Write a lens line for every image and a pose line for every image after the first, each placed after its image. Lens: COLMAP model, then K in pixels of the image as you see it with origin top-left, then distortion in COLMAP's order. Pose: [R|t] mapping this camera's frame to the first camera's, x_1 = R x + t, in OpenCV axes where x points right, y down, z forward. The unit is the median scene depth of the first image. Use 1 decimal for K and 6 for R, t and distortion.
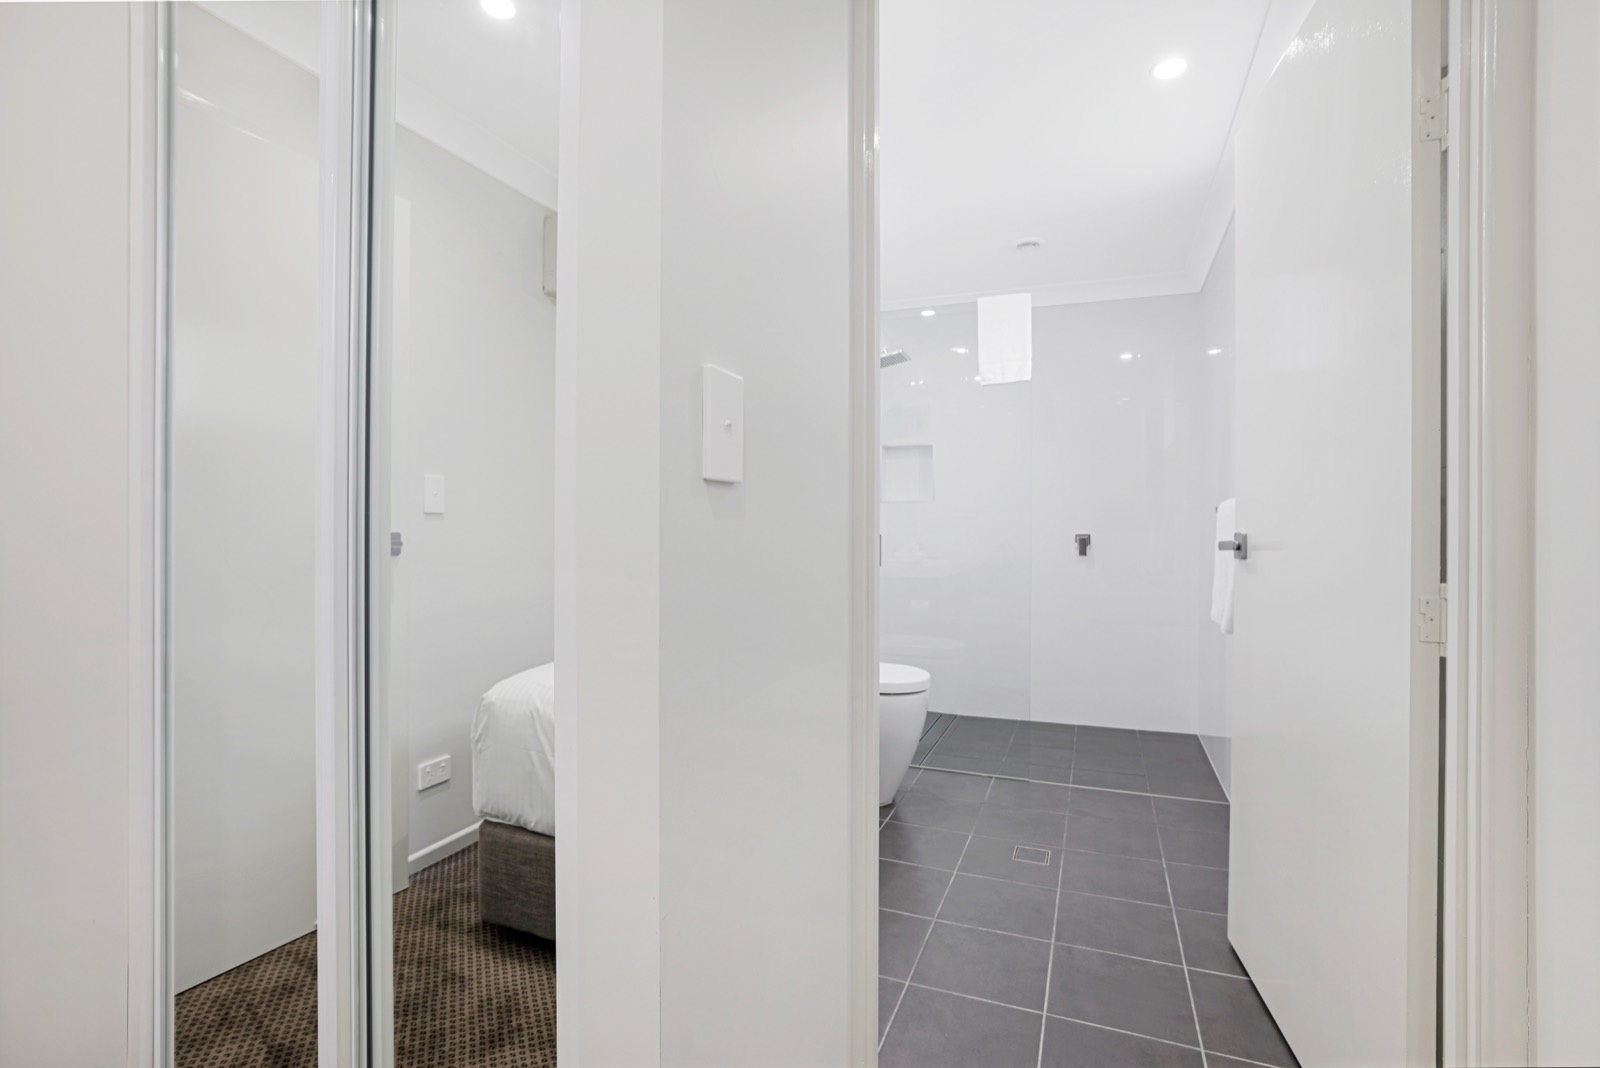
lens RADIAL K [[779.1, 0, 794.2], [0, 779.1, 503.1], [0, 0, 1]] dist [-0.027784, 0.000770]
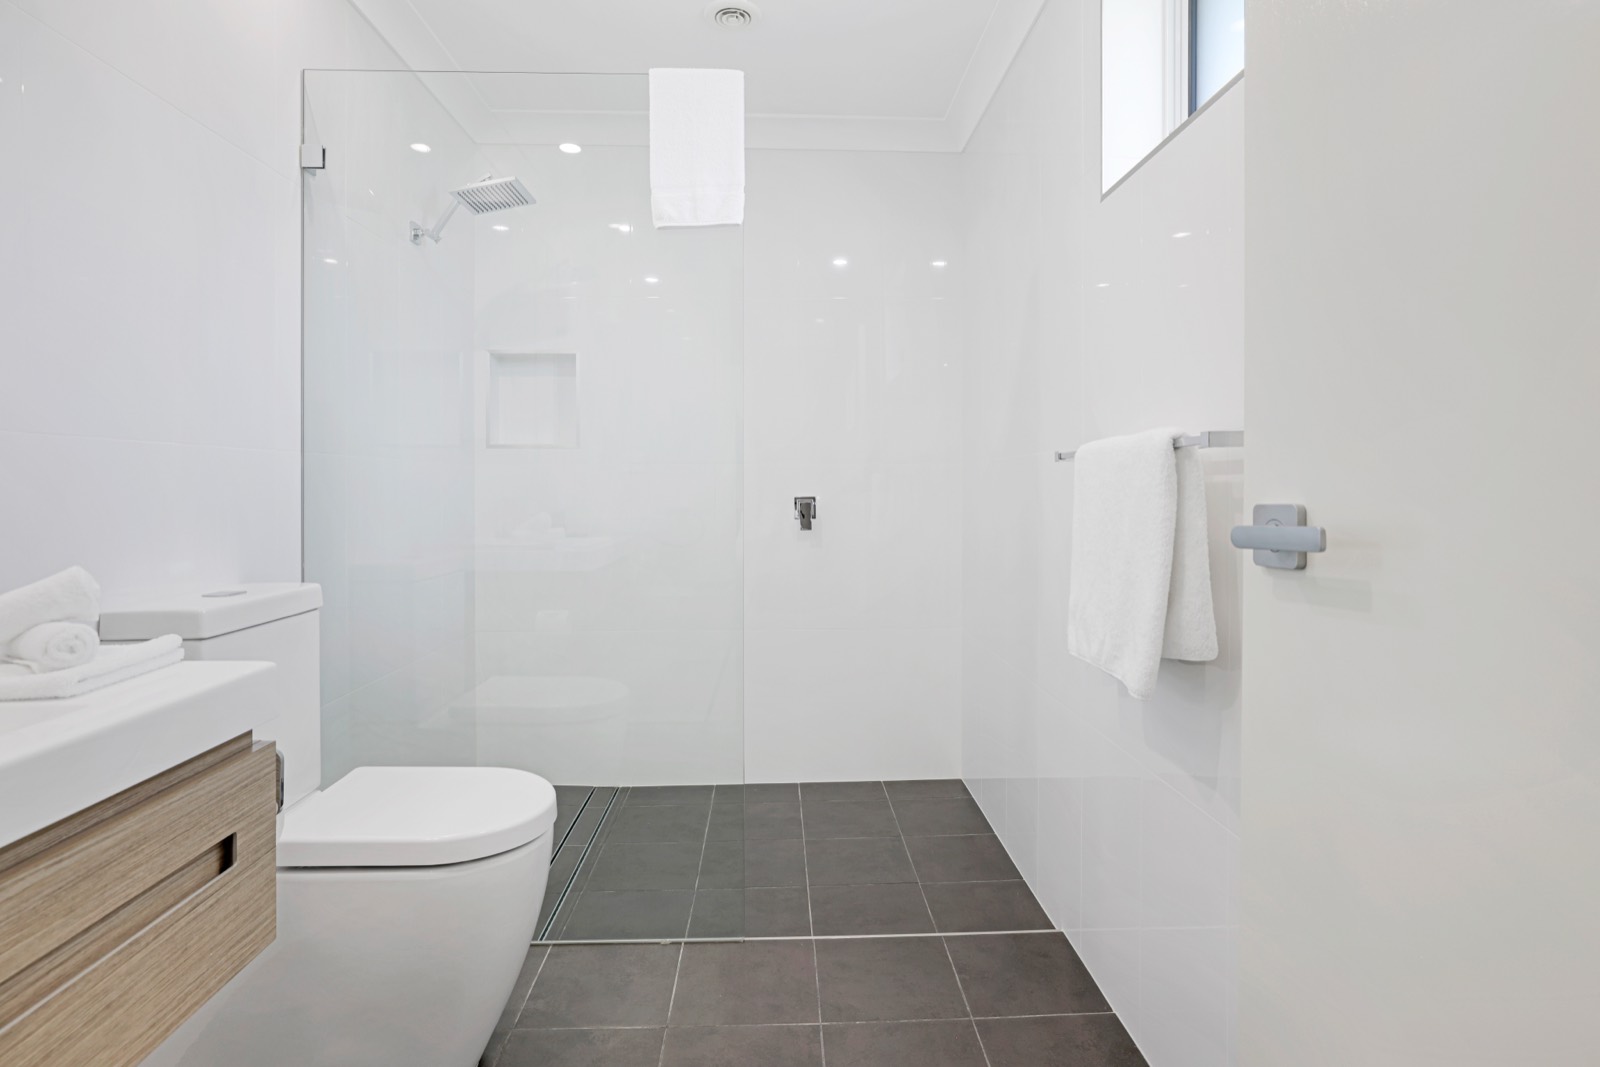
lens RADIAL K [[893.6, 0, 803.8], [0, 893.6, 497.5], [0, 0, 1]] dist [-0.031569, -0.000036]
pose [[0.919216, -0.014766, 0.393477, 0.079166], [-0.002672, 0.999040, 0.043733, 0.008026], [-0.393745, -0.041252, 0.918294, 0.339744]]
